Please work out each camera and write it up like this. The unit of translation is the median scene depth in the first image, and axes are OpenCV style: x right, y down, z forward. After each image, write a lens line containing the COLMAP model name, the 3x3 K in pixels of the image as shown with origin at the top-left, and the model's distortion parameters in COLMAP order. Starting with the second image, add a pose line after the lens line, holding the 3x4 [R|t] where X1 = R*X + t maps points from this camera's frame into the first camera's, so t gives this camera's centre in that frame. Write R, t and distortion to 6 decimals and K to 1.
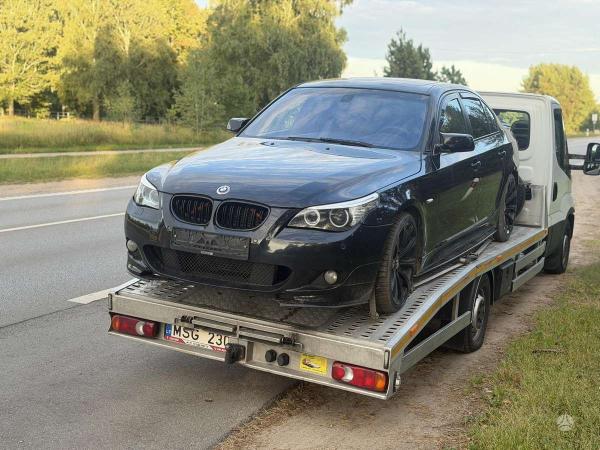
lens RADIAL K [[841.2, 0, 299.6], [0, 841.2, 226.6], [0, 0, 1]] dist [0.142704, 0.000000]
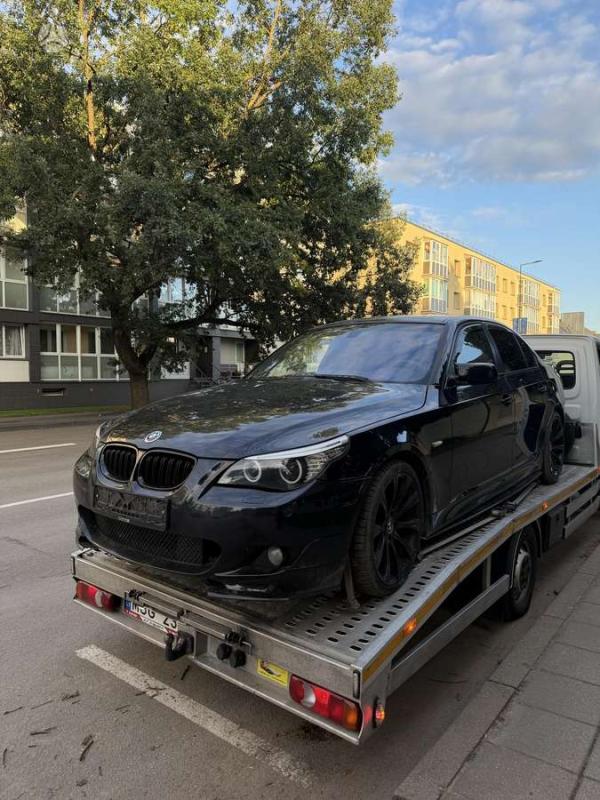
lens RADIAL K [[571.8, 0, 298.2], [0, 571.8, 397.0], [0, 0, 1]] dist [0.012065, -0.018832]
pose [[0.979429, -0.037269, -0.198320, 0.139981], [0.015666, 0.993874, -0.109404, -0.018183], [0.201182, 0.104047, 0.974012, 0.469160]]
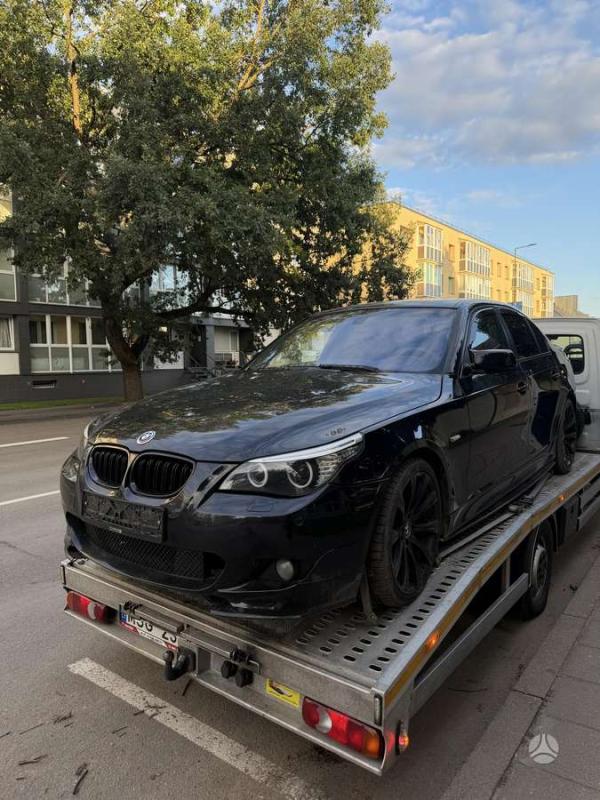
lens RADIAL K [[571.8, 0, 302.2], [0, 571.8, 397.0], [0, 0, 1]] dist [0.012065, -0.018832]
pose [[0.981799, -0.049477, -0.183366, 0.121554], [0.033873, 0.995608, -0.087272, -0.028447], [0.186879, 0.079473, 0.979163, 0.510662]]
